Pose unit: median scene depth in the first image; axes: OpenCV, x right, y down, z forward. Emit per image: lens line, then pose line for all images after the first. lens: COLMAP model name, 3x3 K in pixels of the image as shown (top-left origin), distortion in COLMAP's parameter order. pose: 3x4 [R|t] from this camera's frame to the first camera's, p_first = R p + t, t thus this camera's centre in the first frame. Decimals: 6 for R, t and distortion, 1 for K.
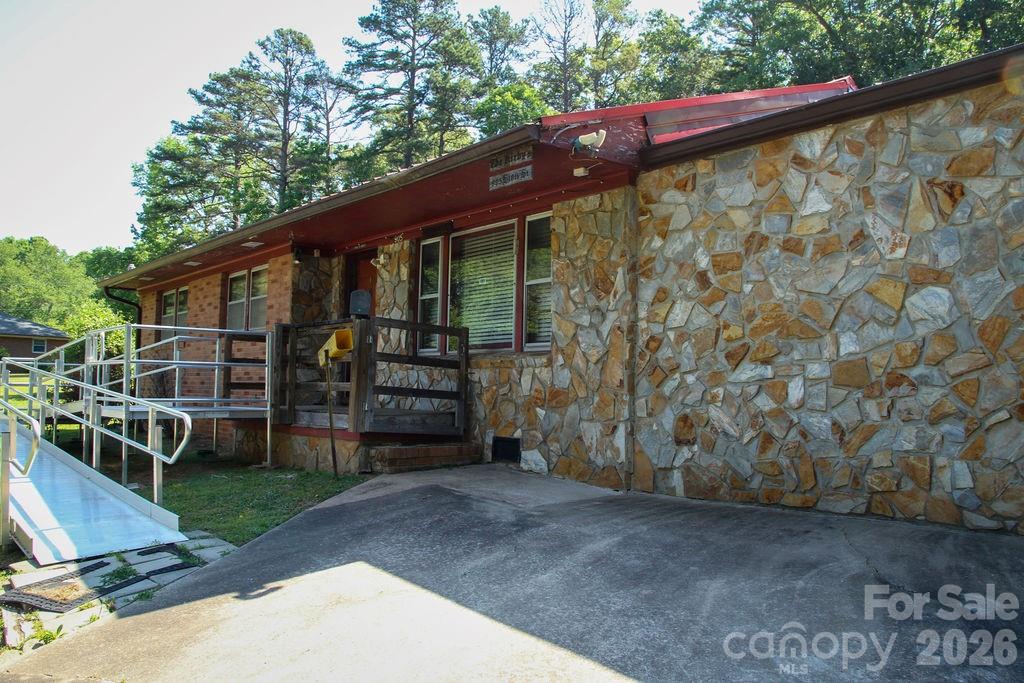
lens RADIAL K [[813.4, 0, 502.8], [0, 813.4, 348.3], [0, 0, 1]] dist [-0.119501, 0.108990]
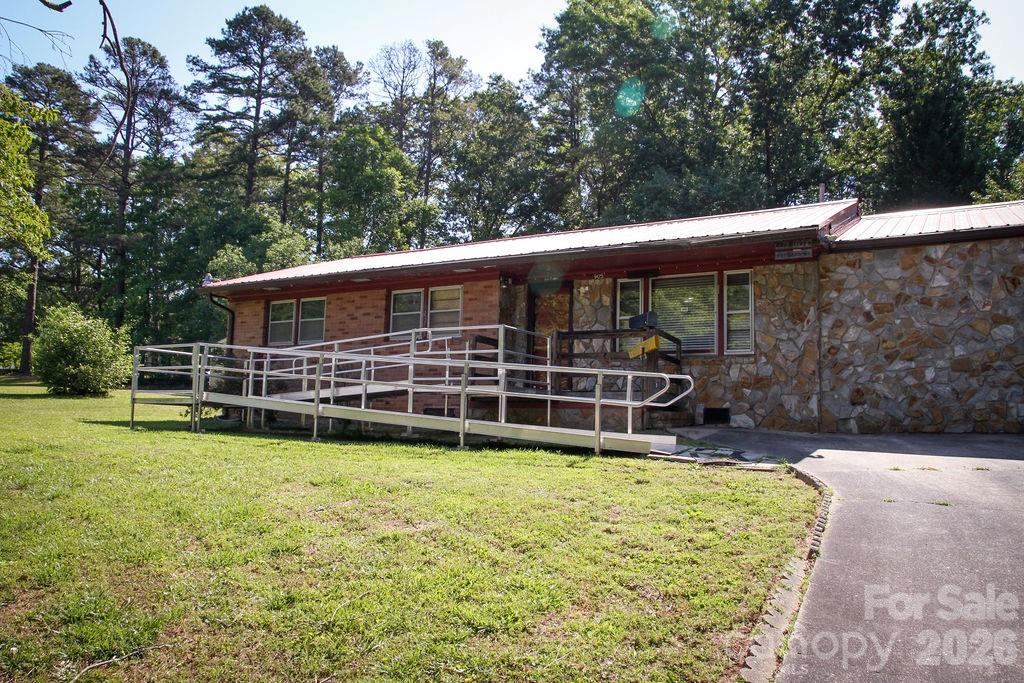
lens RADIAL K [[813.4, 0, 511.7], [0, 813.4, 345.6], [0, 0, 1]] dist [-0.119501, 0.108990]
pose [[0.940919, 0.040612, 0.336188, -1.132942], [-0.025466, 0.998457, -0.049341, 0.093955], [-0.337673, 0.037864, 0.940502, -0.449661]]
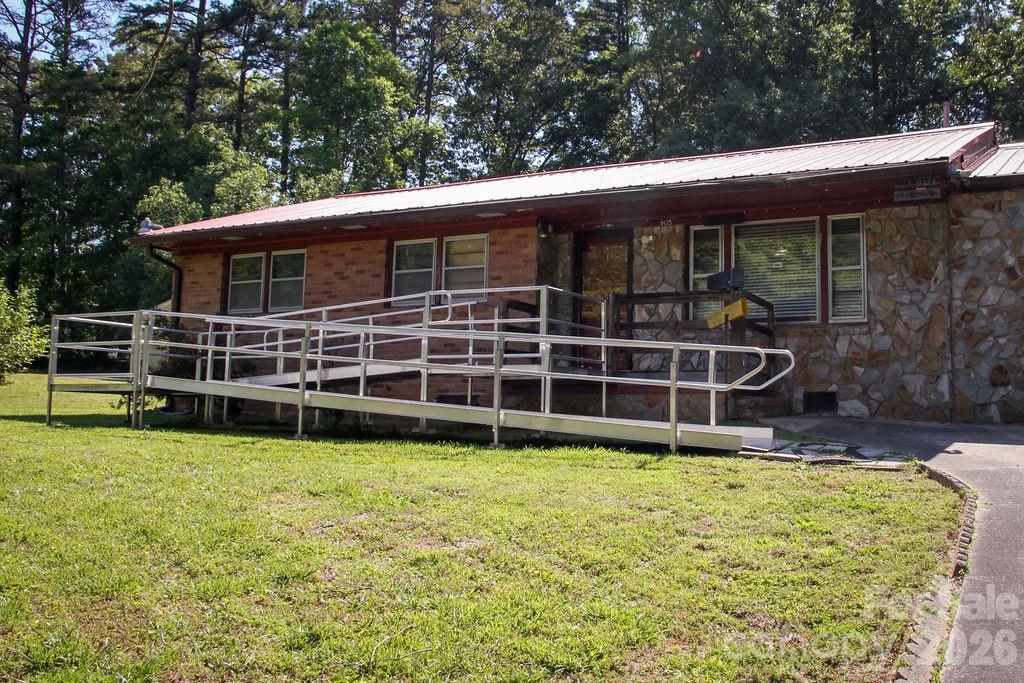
lens RADIAL K [[1079.3, 0, 594.2], [0, 1079.3, 280.7], [0, 0, 1]] dist [-0.088952, 0.000000]
pose [[0.921236, 0.048143, 0.386013, -1.183824], [-0.018585, 0.996626, -0.079943, 0.096983], [-0.388560, 0.066473, 0.919023, -0.478119]]
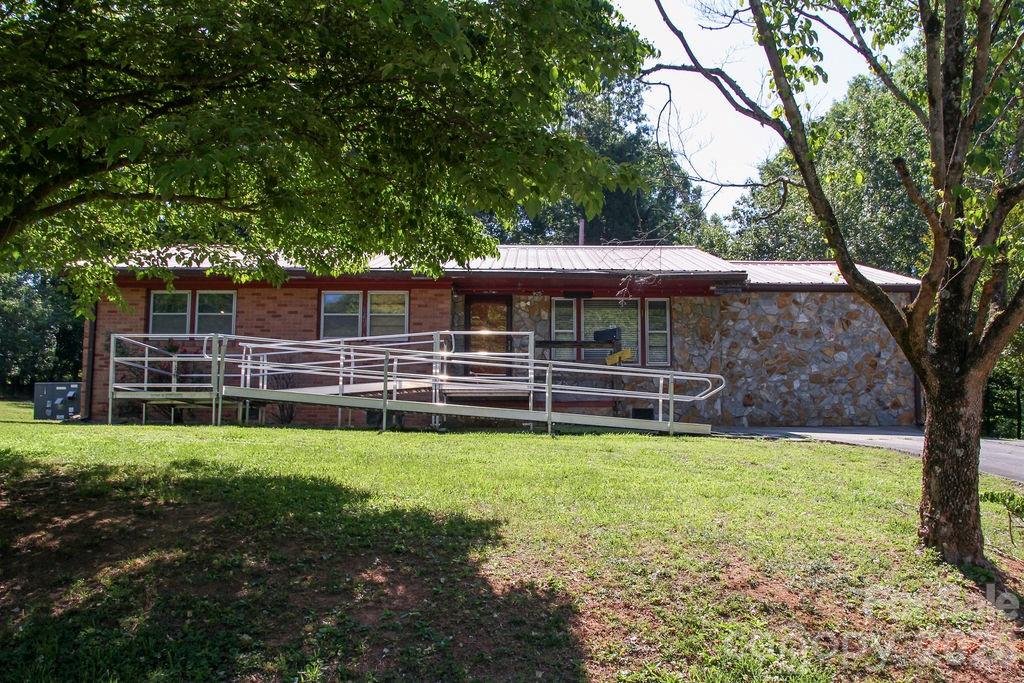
lens RADIAL K [[906.4, 0, 510.3], [0, 906.4, 375.0], [0, 0, 1]] dist [-0.113136, 0.000362]
pose [[0.637998, 0.062985, 0.767458, -2.351914], [-0.034517, 0.997987, -0.053211, 0.194585], [-0.769264, 0.007458, 0.638887, -0.198166]]
